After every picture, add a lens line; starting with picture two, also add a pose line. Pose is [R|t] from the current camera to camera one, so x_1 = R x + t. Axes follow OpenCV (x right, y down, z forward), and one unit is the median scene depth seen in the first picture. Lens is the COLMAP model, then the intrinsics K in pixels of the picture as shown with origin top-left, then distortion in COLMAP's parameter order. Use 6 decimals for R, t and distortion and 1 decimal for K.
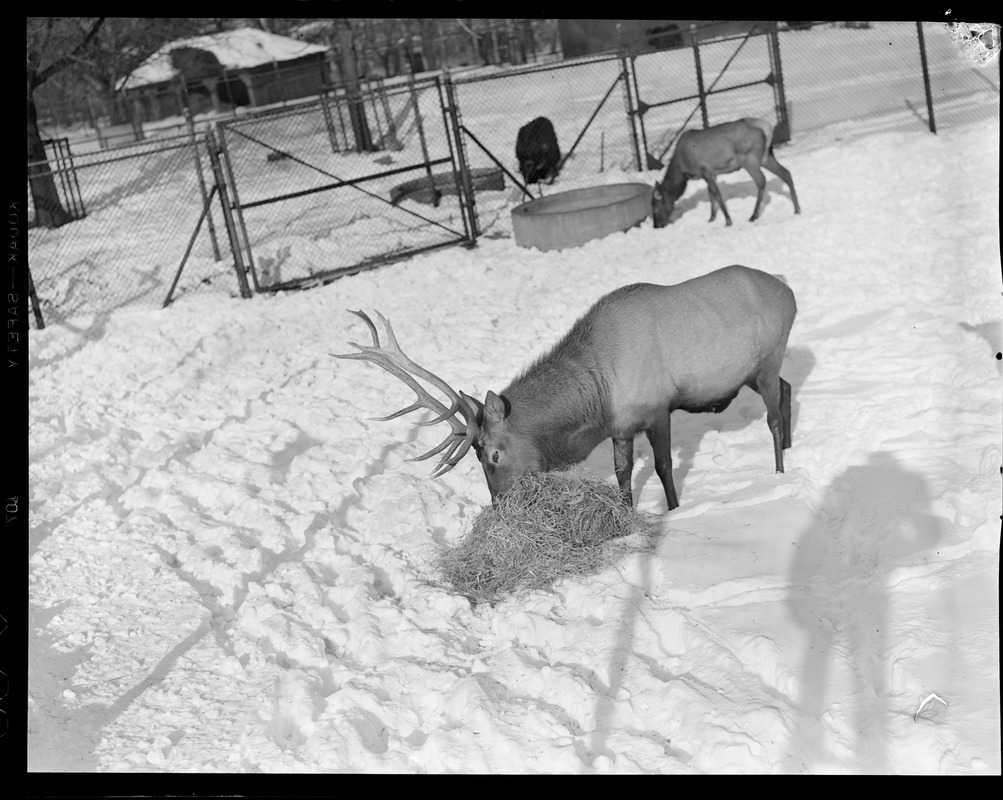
lens RADIAL K [[1532.6, 0, 501.5], [0, 1532.6, 400.0], [0, 0, 1]] dist [-0.005900, 0.187392]
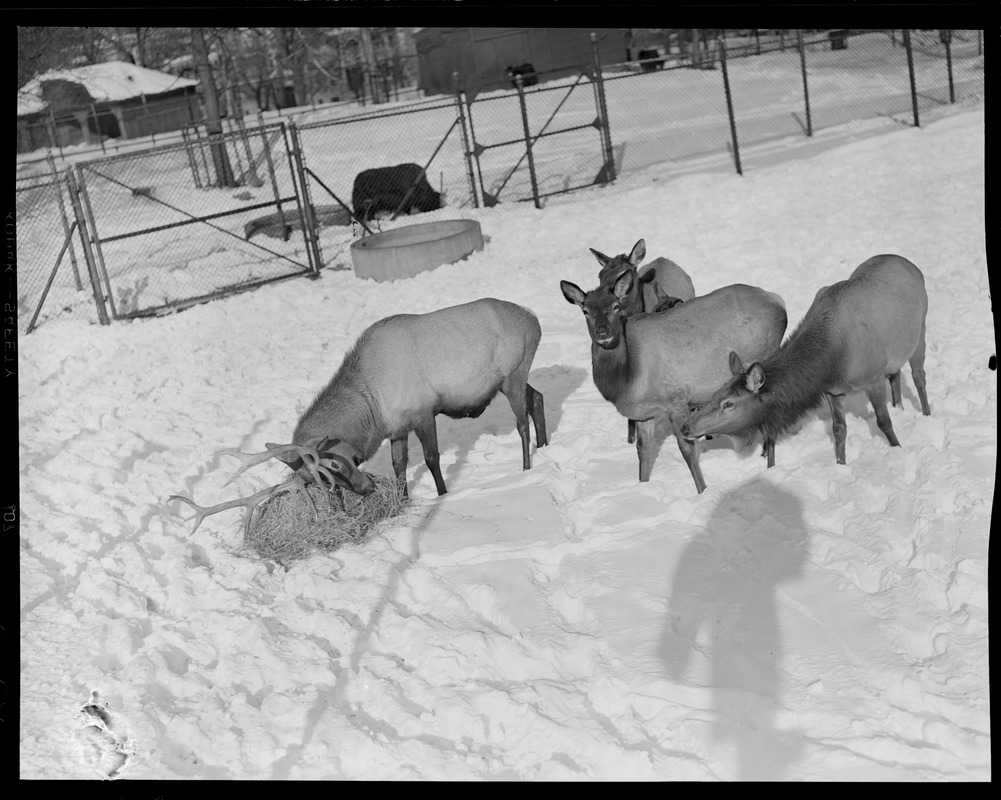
lens RADIAL K [[1529.5, 0, 500.5], [0, 1529.5, 400.0], [0, 0, 1]] dist [-0.005900, 0.187392]
pose [[0.997107, -0.006951, 0.075694, 0.030758], [0.008288, 0.999815, -0.017359, 0.007882], [-0.075559, 0.017936, 0.996980, -0.102953]]
